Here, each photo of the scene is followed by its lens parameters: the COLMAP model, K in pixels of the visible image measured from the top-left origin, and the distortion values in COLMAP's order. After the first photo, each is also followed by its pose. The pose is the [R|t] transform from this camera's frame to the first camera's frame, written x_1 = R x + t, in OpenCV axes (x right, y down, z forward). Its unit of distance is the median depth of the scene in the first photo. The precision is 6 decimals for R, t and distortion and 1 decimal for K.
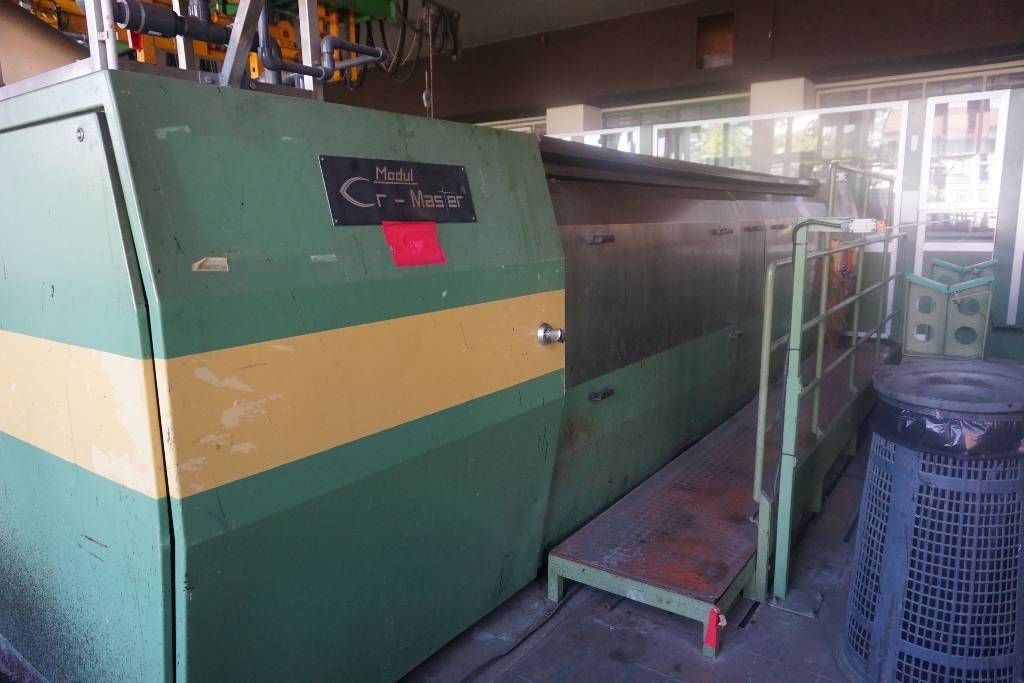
lens RADIAL K [[693.4, 0, 514.3], [0, 693.4, 339.4], [0, 0, 1]] dist [-0.023367, 0.007012]
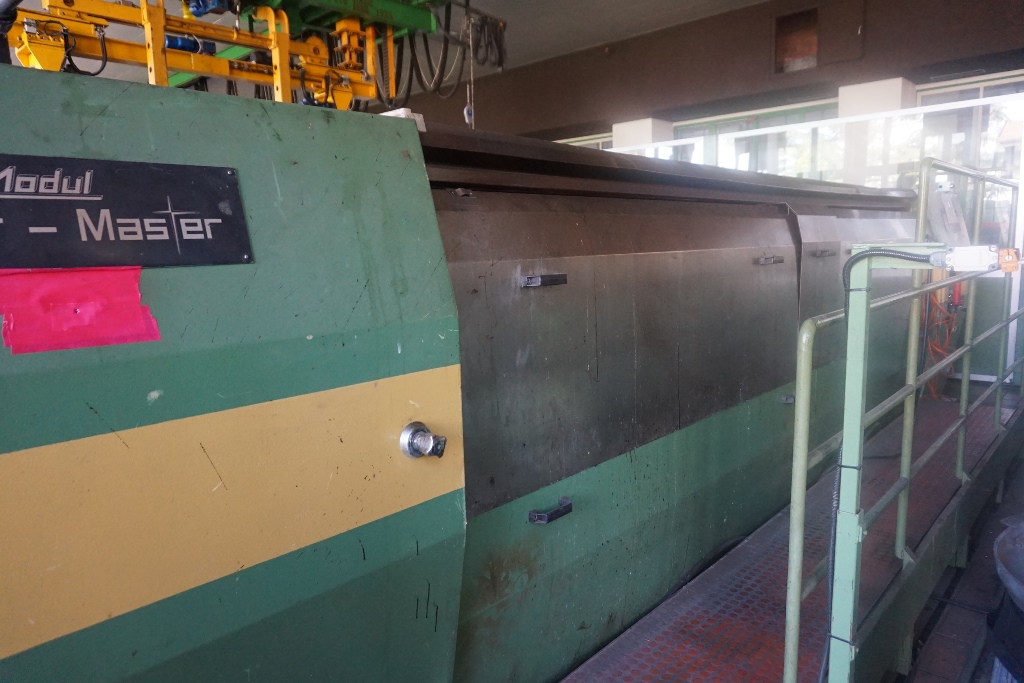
lens RADIAL K [[693.4, 0, 511.6], [0, 693.4, 339.8], [0, 0, 1]] dist [-0.023367, 0.007012]
pose [[0.991857, 0.004465, -0.127281, 0.151221], [-0.008340, 0.999517, -0.029930, -0.057644], [0.127086, 0.030748, 0.991415, 0.294075]]
